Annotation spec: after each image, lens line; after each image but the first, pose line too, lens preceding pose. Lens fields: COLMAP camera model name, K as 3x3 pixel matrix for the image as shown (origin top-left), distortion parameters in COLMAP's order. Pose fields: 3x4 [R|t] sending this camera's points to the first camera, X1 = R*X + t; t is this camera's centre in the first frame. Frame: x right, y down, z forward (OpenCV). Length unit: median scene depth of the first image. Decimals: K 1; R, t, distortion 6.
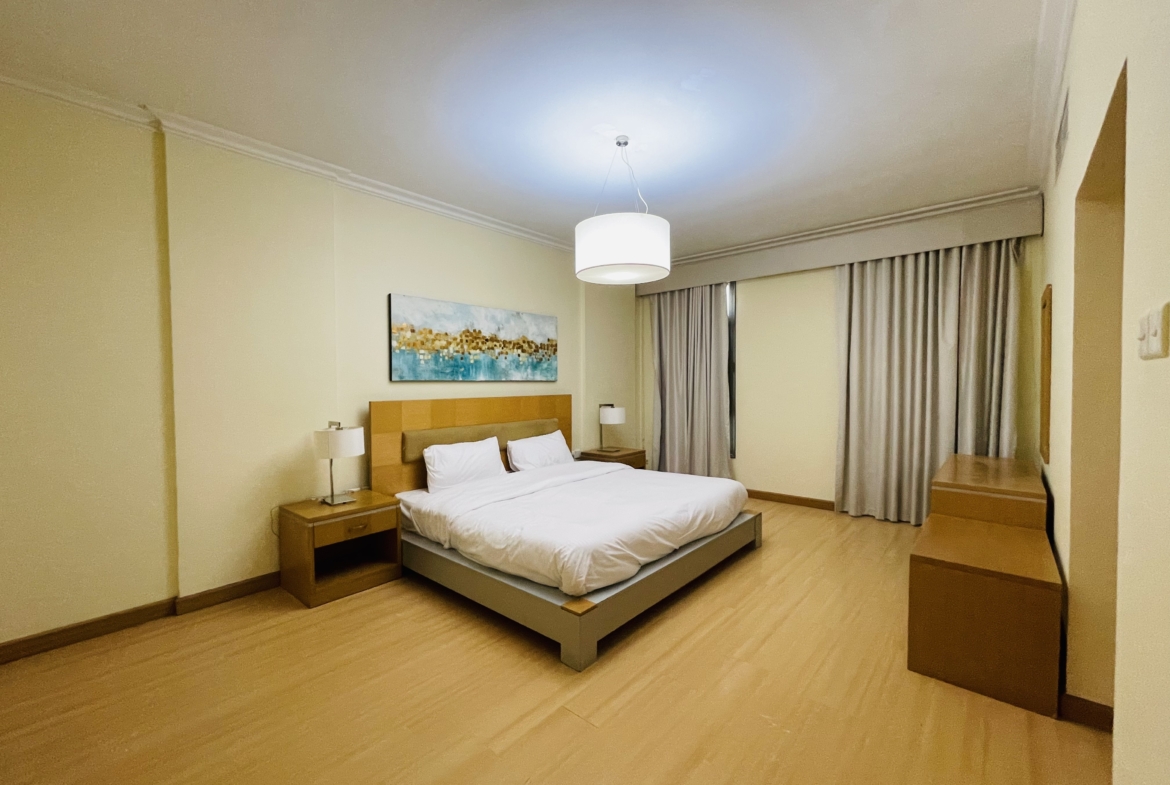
lens RADIAL K [[476.1, 0, 580.2], [0, 476.1, 383.3], [0, 0, 1]] dist [0.003515, 0.000108]
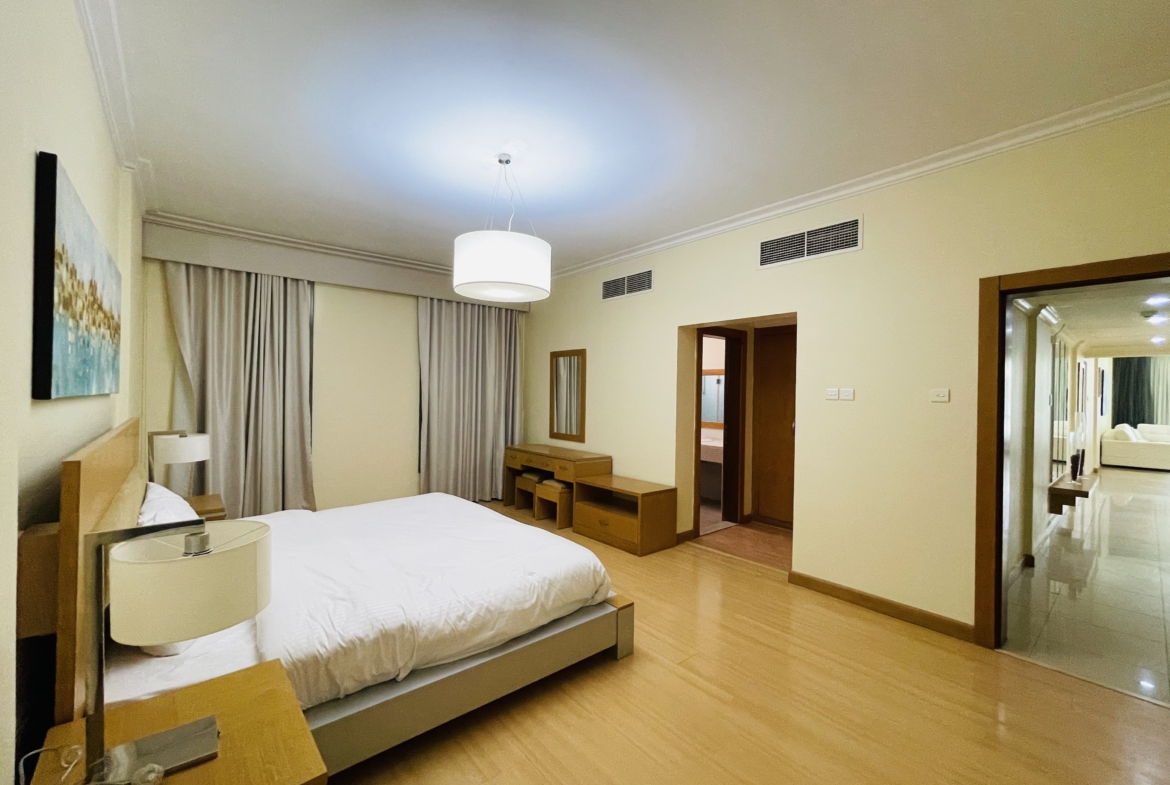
lens RADIAL K [[476.1, 0, 583.0], [0, 476.1, 394.4], [0, 0, 1]] dist [0.003515, 0.000108]
pose [[0.148973, 0.004413, 0.988831, -0.812280], [-0.007167, 0.999969, -0.003383, -0.012721], [-0.988815, -0.006583, 0.149000, 0.660726]]
